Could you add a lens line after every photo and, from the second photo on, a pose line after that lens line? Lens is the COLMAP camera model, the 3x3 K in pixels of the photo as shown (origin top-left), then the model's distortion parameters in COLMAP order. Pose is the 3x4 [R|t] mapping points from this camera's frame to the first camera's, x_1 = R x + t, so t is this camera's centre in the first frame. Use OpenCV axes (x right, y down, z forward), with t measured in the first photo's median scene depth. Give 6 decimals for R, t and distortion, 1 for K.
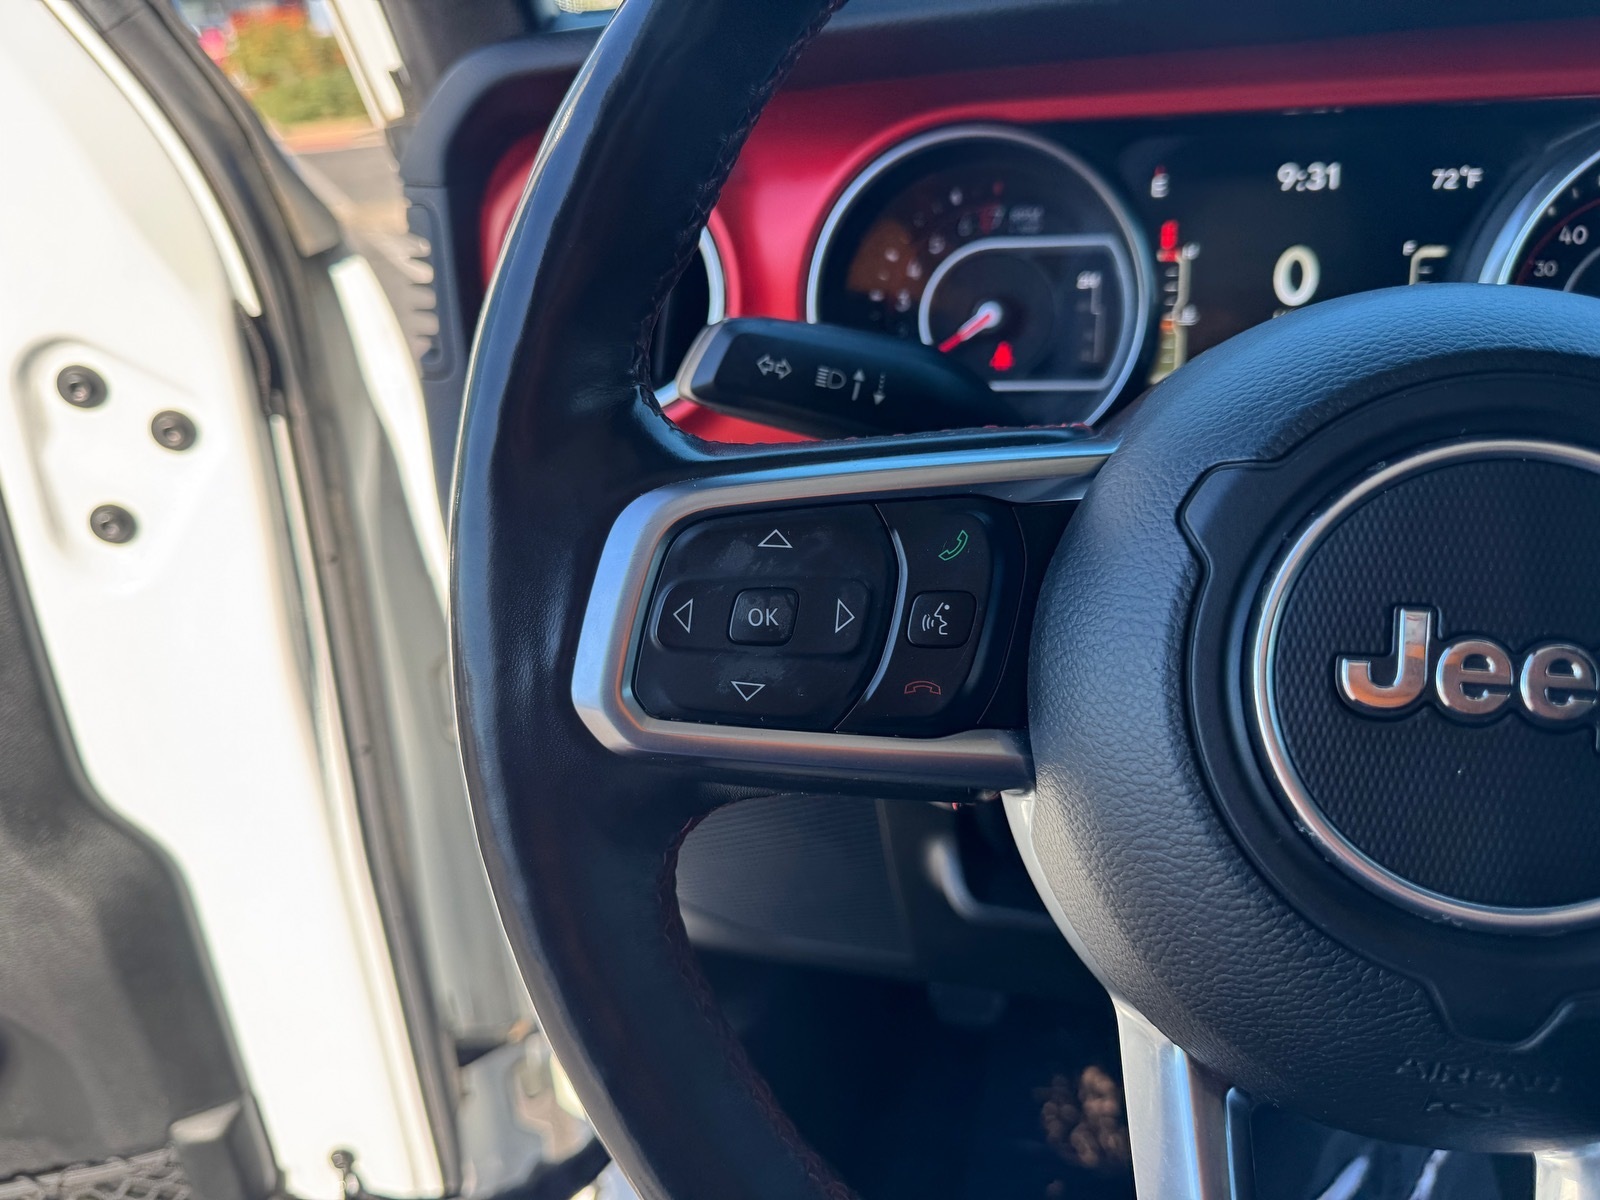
lens RADIAL K [[1165.7, 0, 776.1], [0, 1165.7, 597.3], [0, 0, 1]] dist [0.010590, -0.056957]
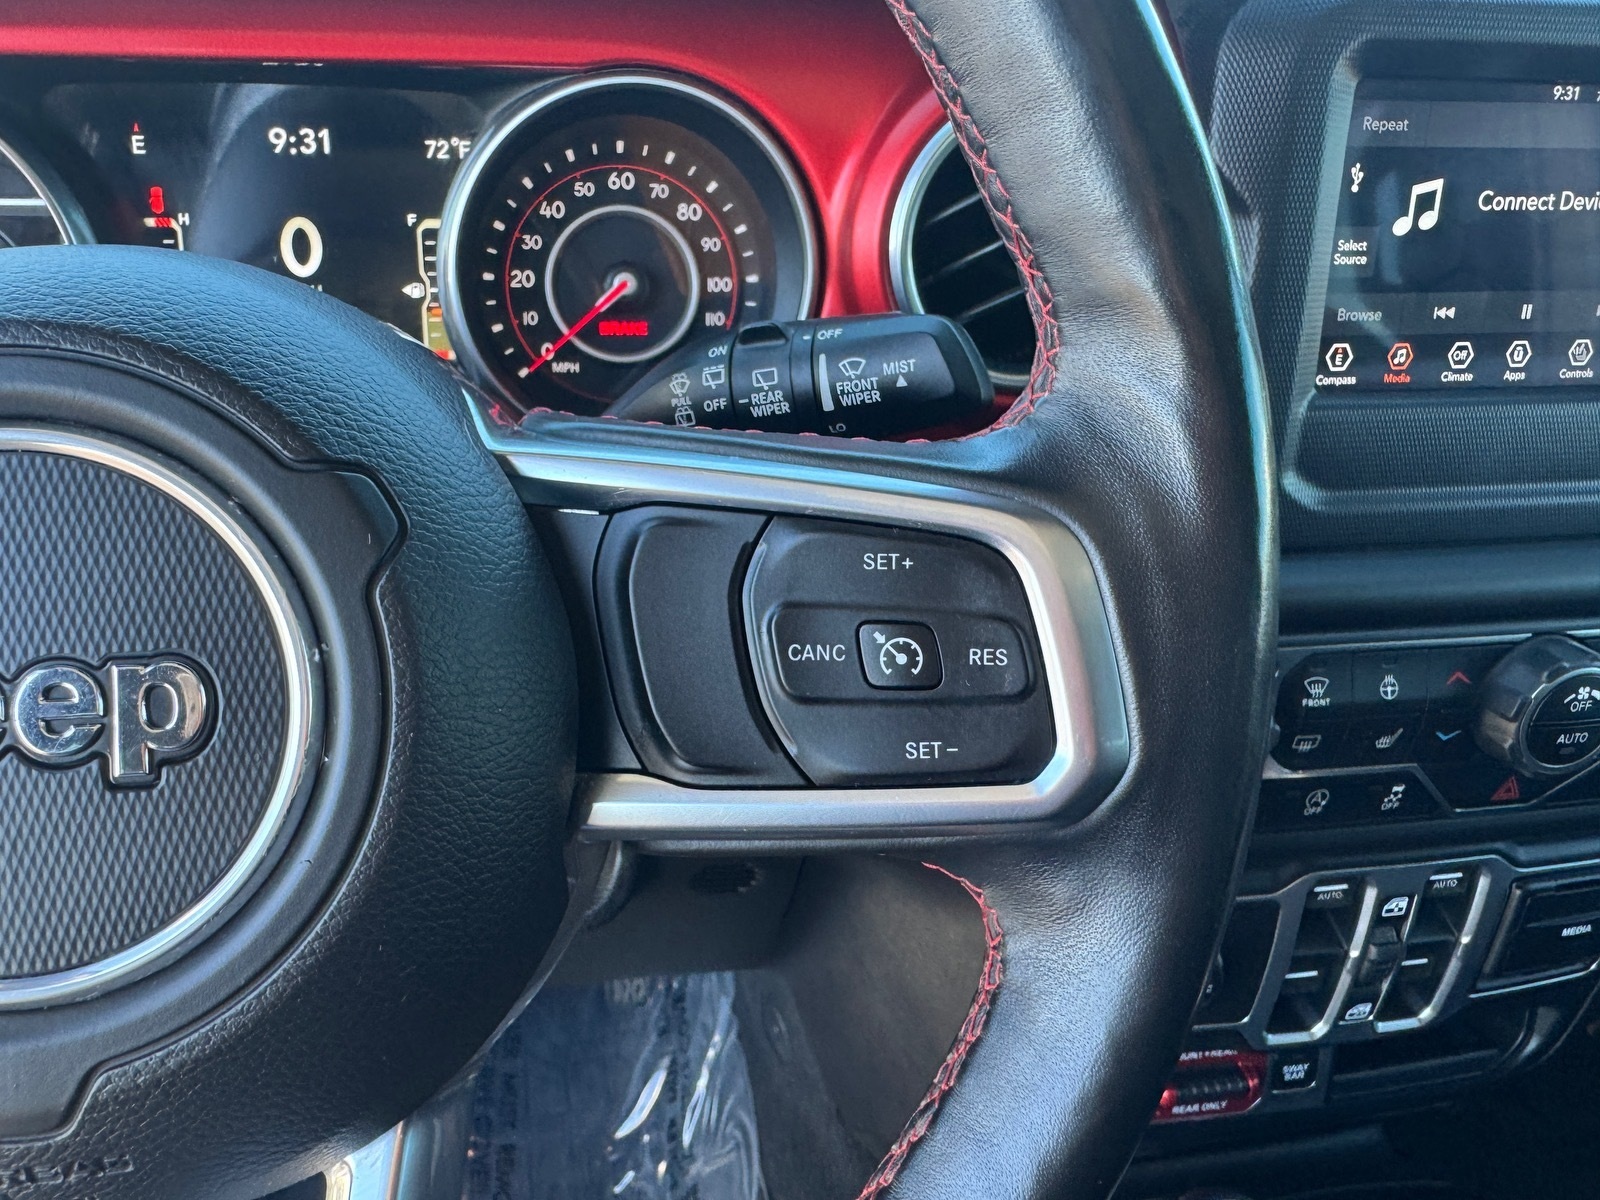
lens RADIAL K [[1120.4, 0, 751.1], [0, 1120.4, 595.6], [0, 0, 1]] dist [-0.004305, -0.000975]
pose [[0.907260, -0.094104, 0.409907, 0.484510], [0.081596, 0.995512, 0.047945, -0.005780], [-0.412579, -0.010052, 0.910866, 0.015092]]
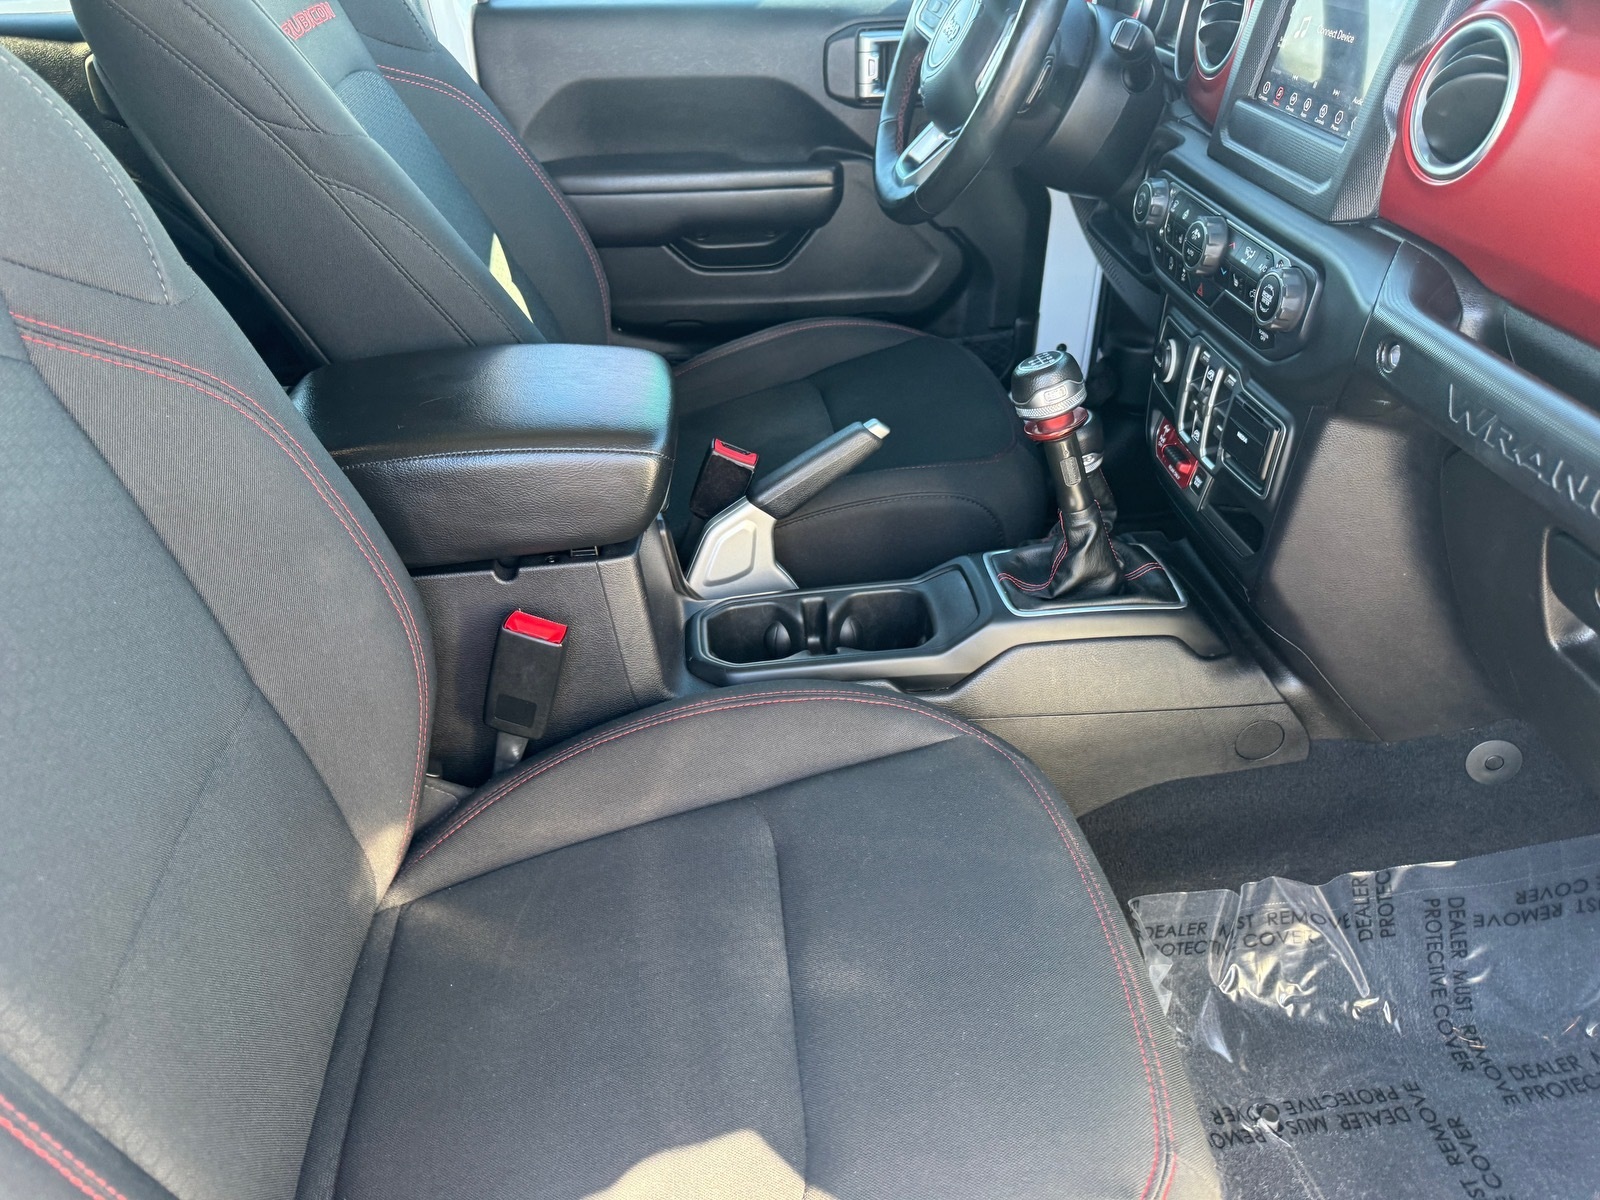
lens RADIAL K [[1173.4, 0, 800.0], [0, 1173.4, 600.0], [0, 0, 1]] dist [0.038060, -0.048152]
pose [[0.367401, 0.577824, -0.728791, 3.859151], [-0.410598, 0.803867, 0.430357, 0.088554], [0.834521, 0.141126, 0.532595, -1.500130]]
